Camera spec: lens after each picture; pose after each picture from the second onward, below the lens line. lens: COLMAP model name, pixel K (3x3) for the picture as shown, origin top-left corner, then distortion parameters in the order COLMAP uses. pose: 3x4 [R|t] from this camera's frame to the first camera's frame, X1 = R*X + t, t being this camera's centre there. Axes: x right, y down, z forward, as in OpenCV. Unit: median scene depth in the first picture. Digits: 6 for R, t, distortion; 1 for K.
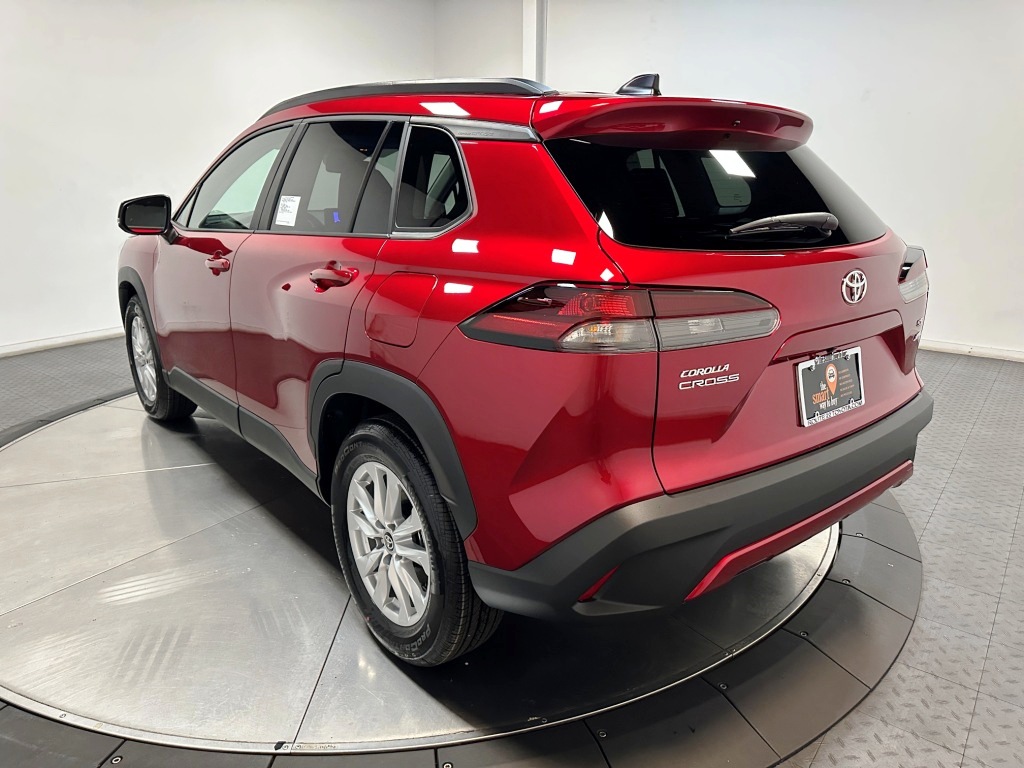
lens RADIAL K [[716.8, 0, 512.0], [0, 716.8, 384.0], [0, 0, 1]] dist [0.067629, -0.093519]
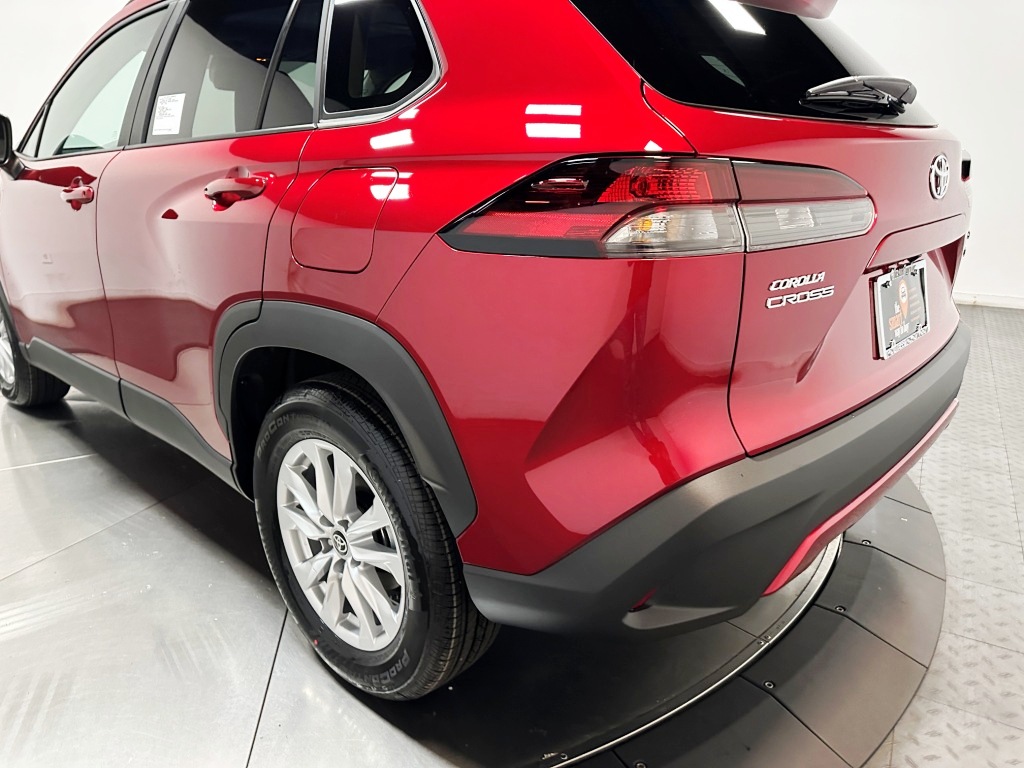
lens RADIAL K [[700.3, 0, 503.1], [0, 700.3, 394.5], [0, 0, 1]] dist [0.004642, -0.005501]
pose [[0.990539, -0.051614, 0.127152, -0.084500], [0.045060, 0.997529, 0.053893, 0.031373], [-0.129620, -0.047654, 0.990418, 0.252205]]
